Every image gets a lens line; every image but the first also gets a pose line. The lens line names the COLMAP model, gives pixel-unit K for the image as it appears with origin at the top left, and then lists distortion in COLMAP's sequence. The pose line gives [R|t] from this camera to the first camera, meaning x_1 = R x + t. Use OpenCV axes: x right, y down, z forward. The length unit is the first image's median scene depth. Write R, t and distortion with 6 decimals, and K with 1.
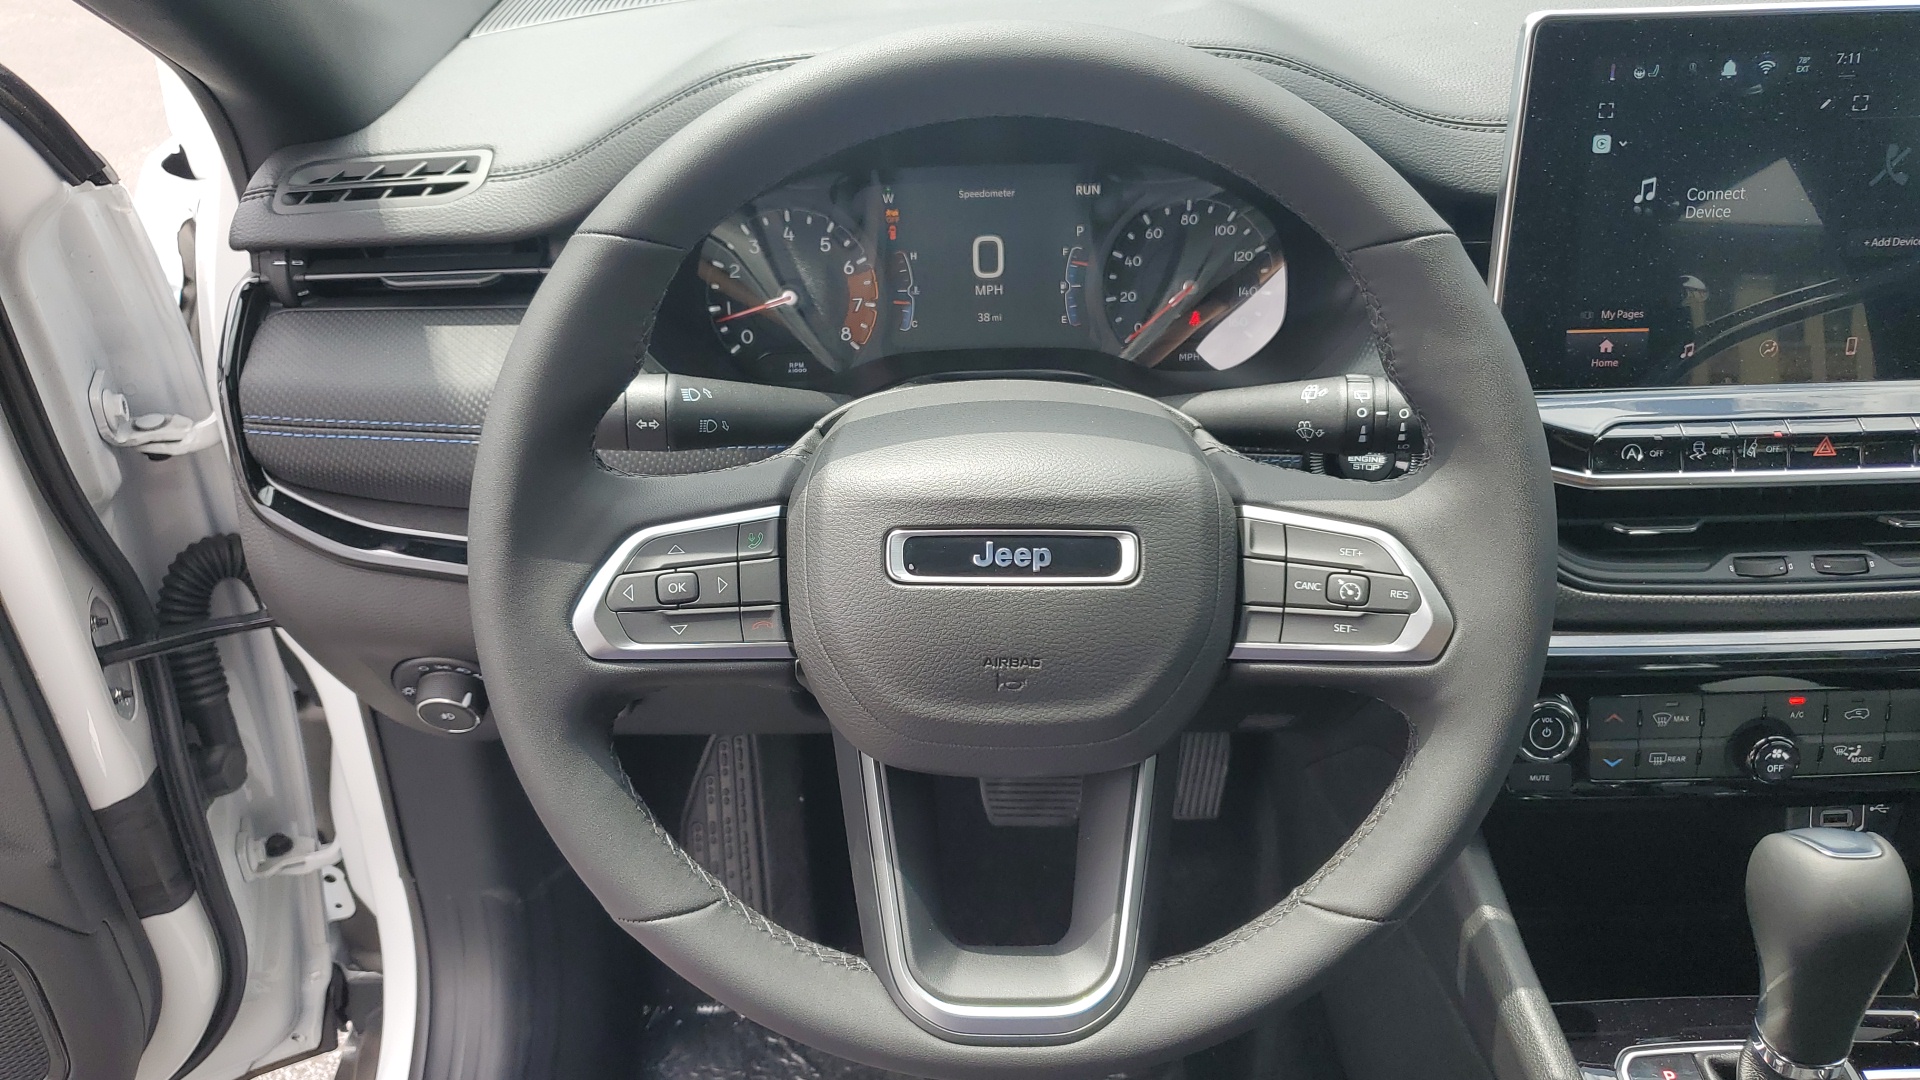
lens RADIAL K [[1527.2, 0, 964.5], [0, 1527.2, 532.8], [0, 0, 1]] dist [0.045397, -0.053177]
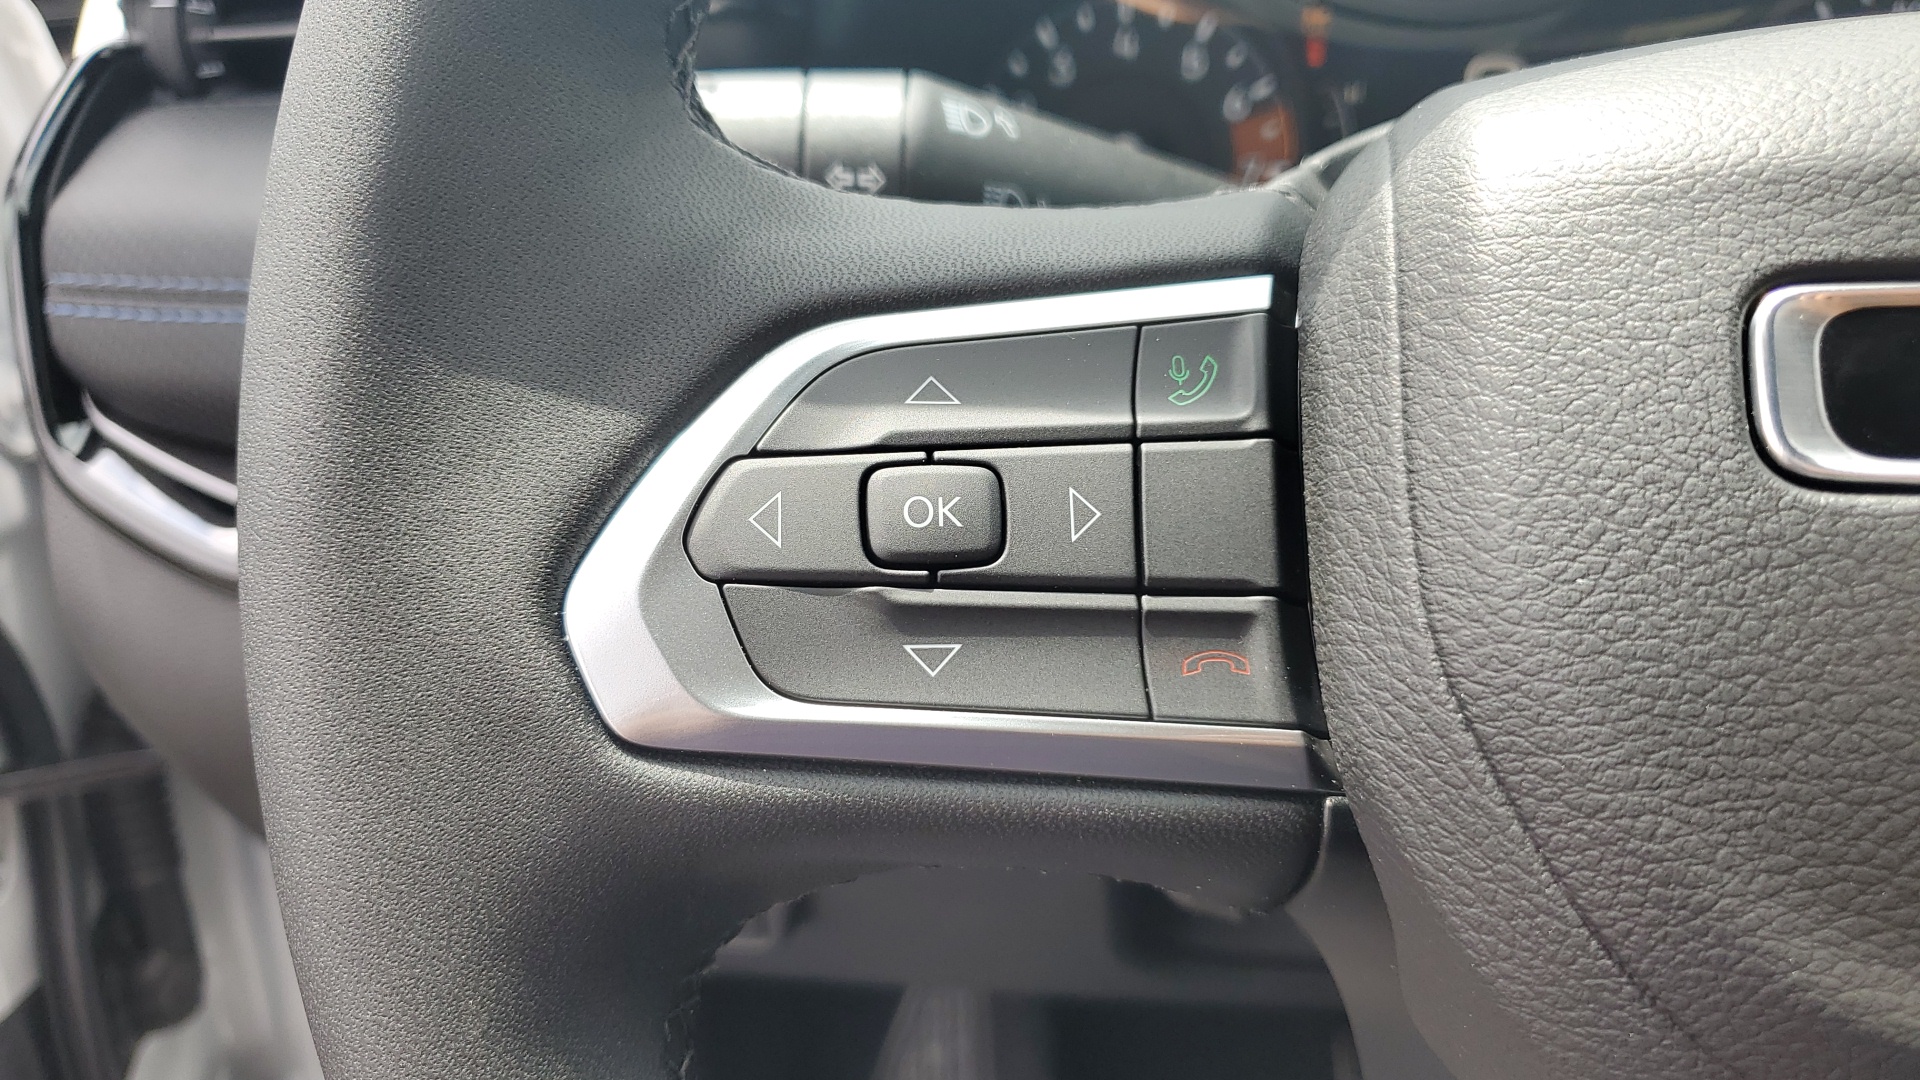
lens RADIAL K [[1527.2, 0, 974.4], [0, 1527.2, 548.5], [0, 0, 1]] dist [0.045397, -0.053177]
pose [[0.992467, 0.026343, -0.119645, -0.123737], [-0.042304, 0.990228, -0.132890, 0.068414], [0.114975, 0.136950, 0.983883, 0.612630]]
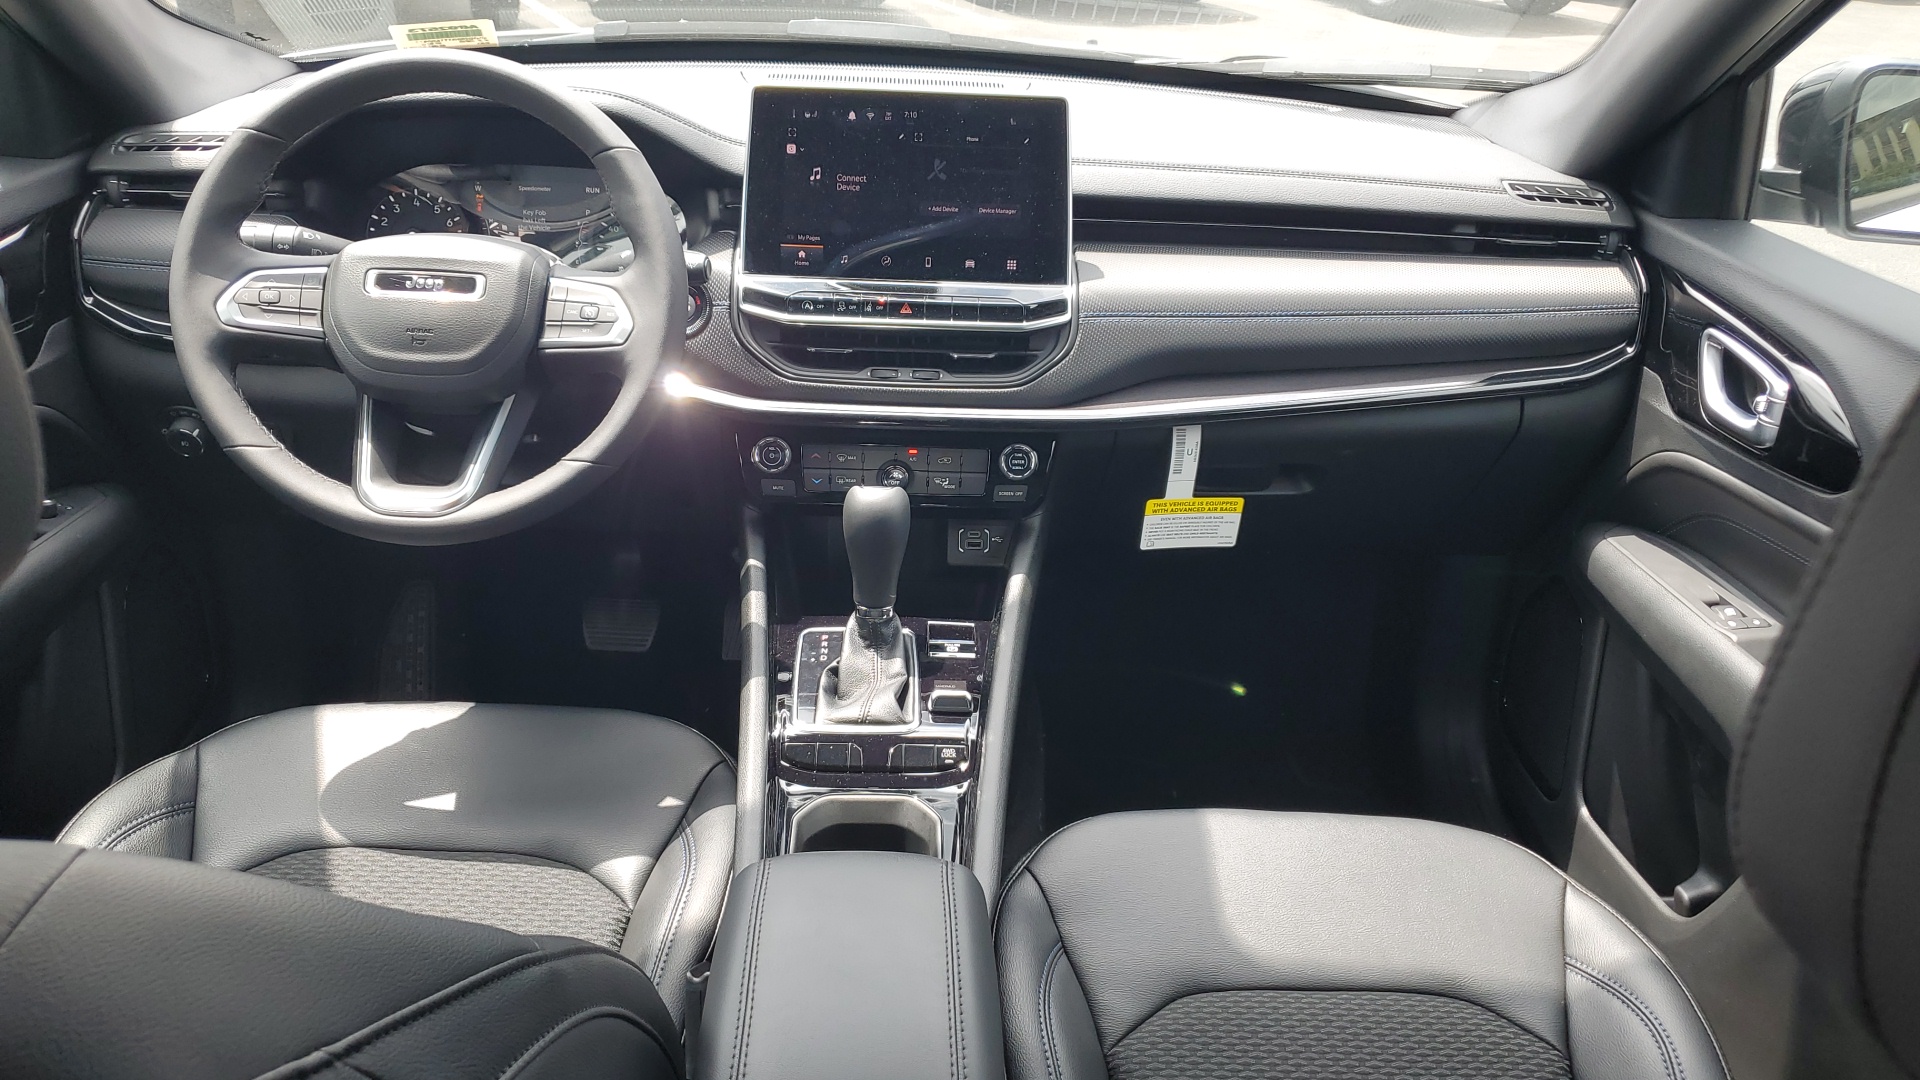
lens RADIAL K [[1527.2, 0, 956.8], [0, 1527.2, 548.8], [0, 0, 1]] dist [0.045397, -0.053177]
pose [[0.998550, 0.048652, 0.023060, 0.615243], [-0.044611, 0.987443, -0.151548, 0.558456], [-0.030144, 0.150299, 0.988181, -0.905957]]
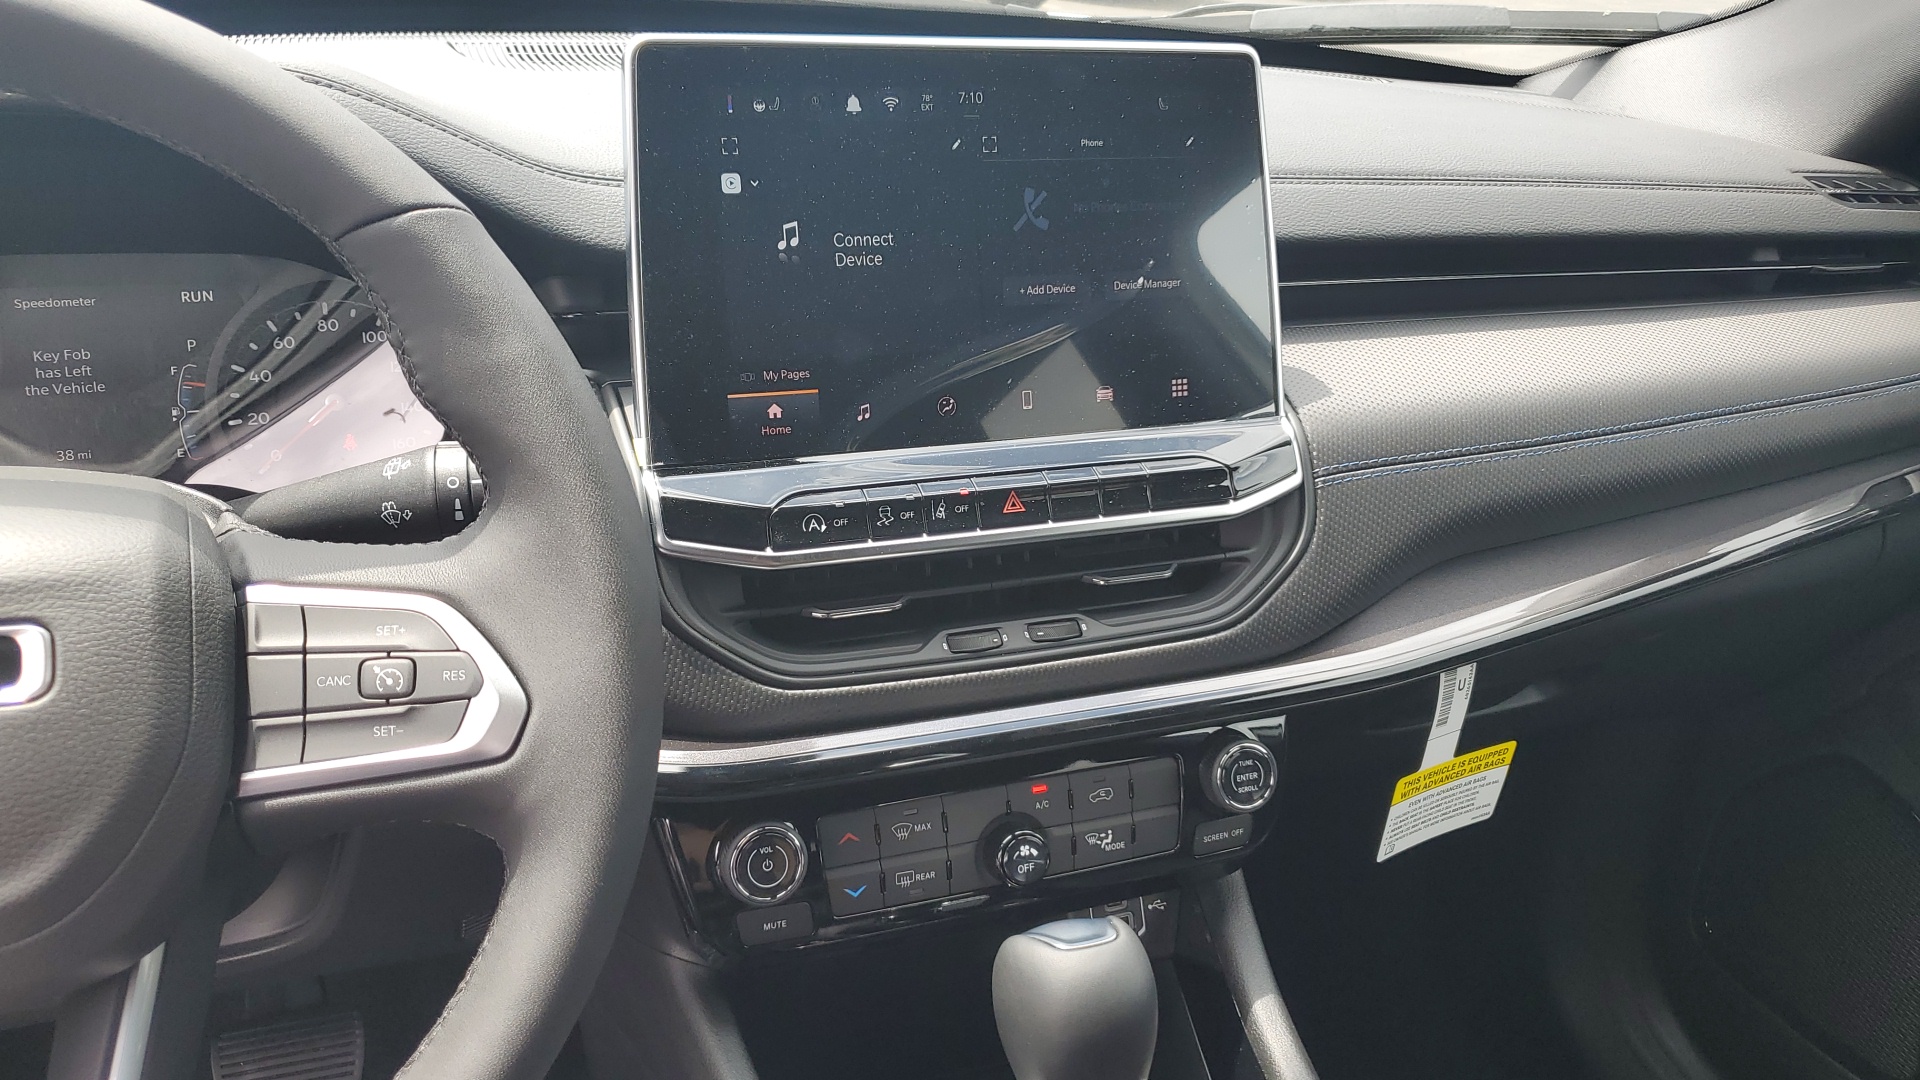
lens RADIAL K [[1527.2, 0, 949.0], [0, 1527.2, 536.5], [0, 0, 1]] dist [0.045397, -0.053177]
pose [[0.939162, -0.075772, 0.335013, 0.221578], [0.132098, 0.980026, -0.148658, 0.098889], [-0.317058, 0.183868, 0.930412, 0.169924]]
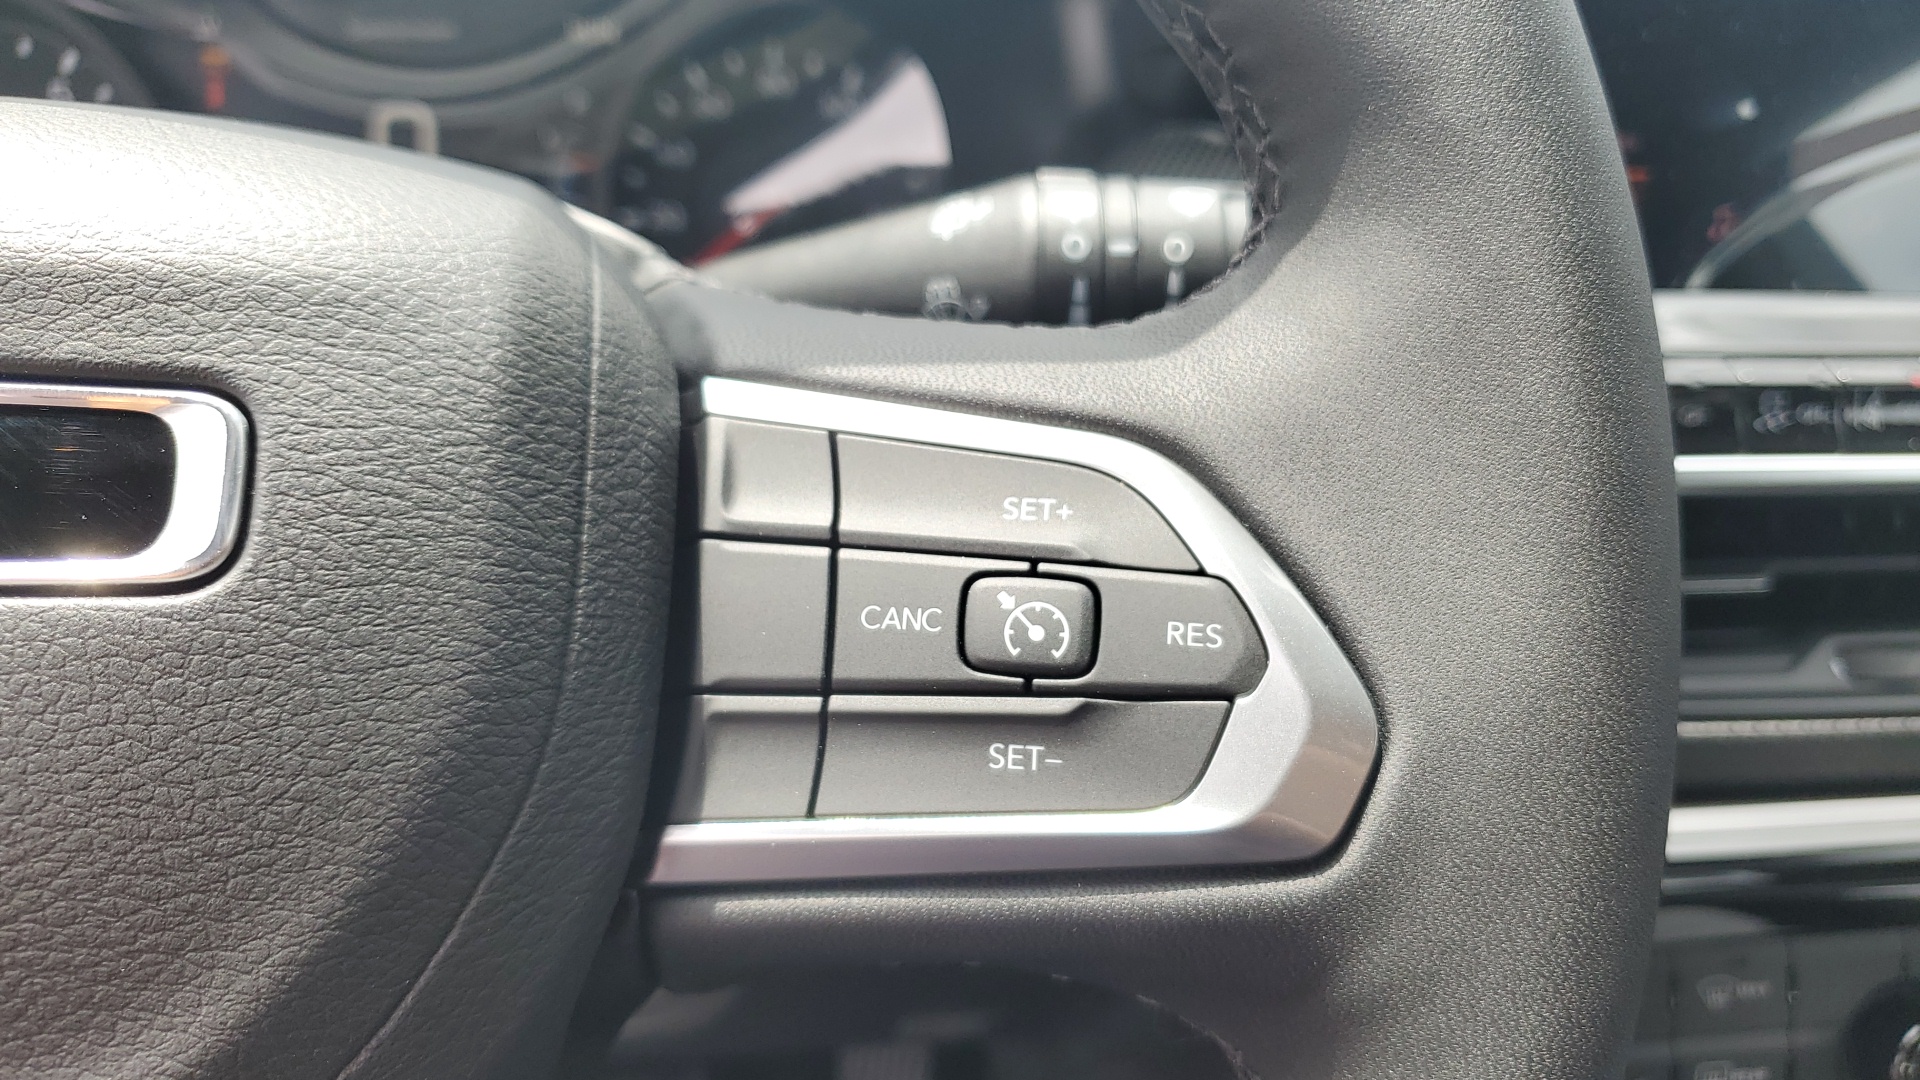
lens RADIAL K [[1527.2, 0, 971.1], [0, 1527.2, 531.1], [0, 0, 1]] dist [0.045397, -0.053177]
pose [[0.987718, 0.004899, 0.156170, 0.163190], [0.020273, 0.987041, -0.159185, 0.055722], [-0.154926, 0.160396, 0.974819, 0.600557]]
